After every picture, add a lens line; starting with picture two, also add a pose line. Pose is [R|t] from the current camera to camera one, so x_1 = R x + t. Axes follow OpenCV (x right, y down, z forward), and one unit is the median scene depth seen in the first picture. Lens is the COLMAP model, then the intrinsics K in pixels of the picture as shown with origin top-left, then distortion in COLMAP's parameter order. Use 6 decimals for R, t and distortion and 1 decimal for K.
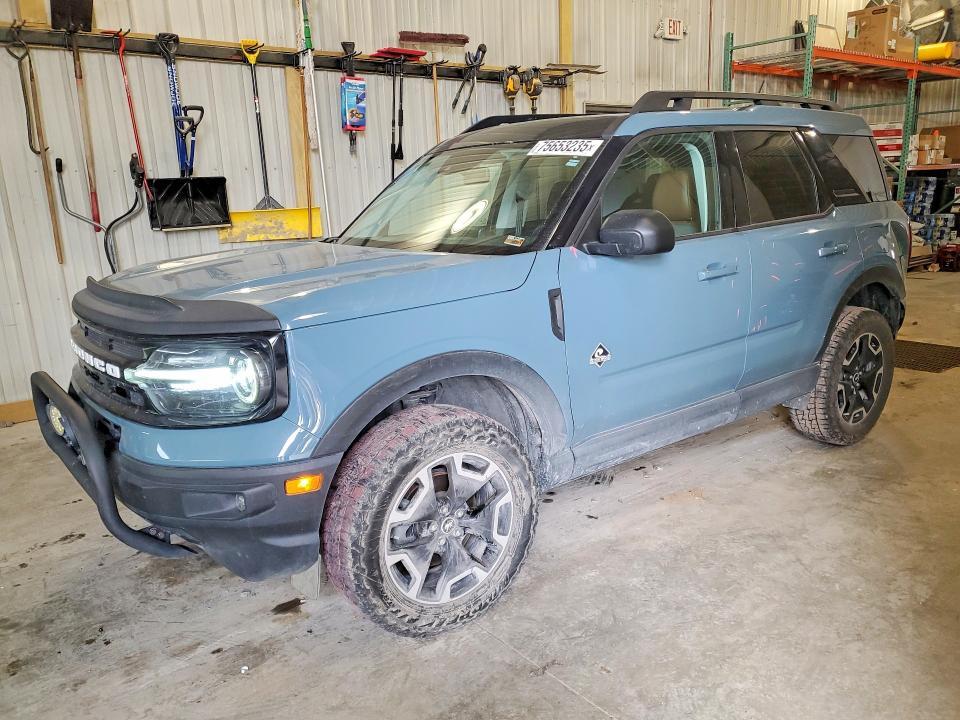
lens RADIAL K [[708.9, 0, 480.0], [0, 708.9, 360.0], [0, 0, 1]] dist [-0.043300, -0.000436]
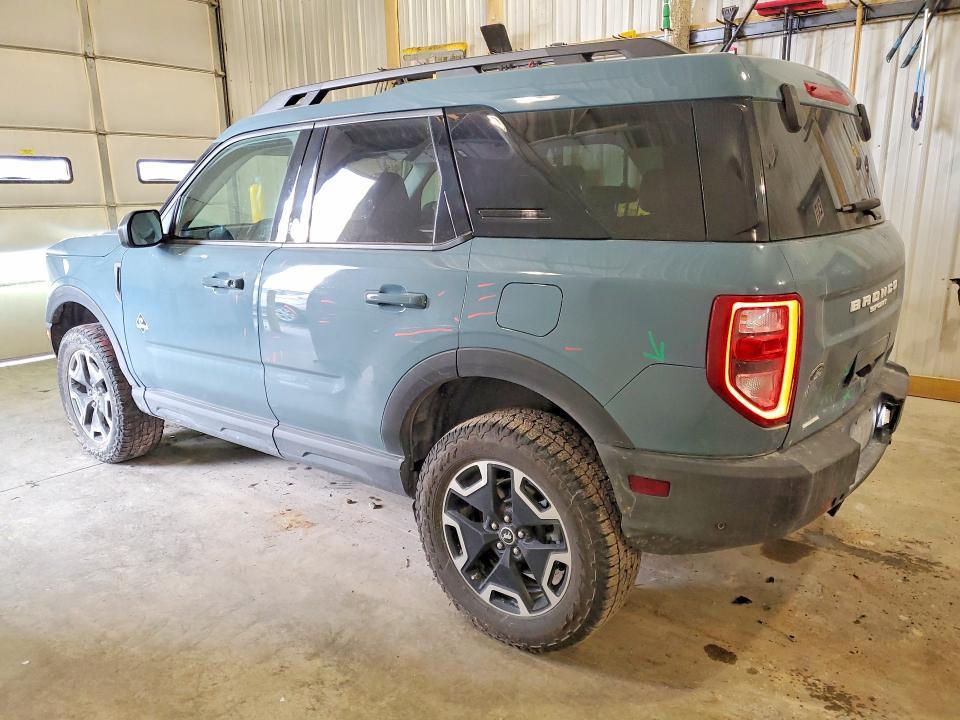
lens RADIAL K [[760.2, 0, 489.6], [0, 760.2, 360.3], [0, 0, 1]] dist [0.009146, 0.004870]
pose [[0.255868, 0.226563, -0.939788, 1.196724], [-0.216803, 0.960834, 0.172610, -0.231140], [0.942087, 0.159584, 0.294966, 0.868017]]
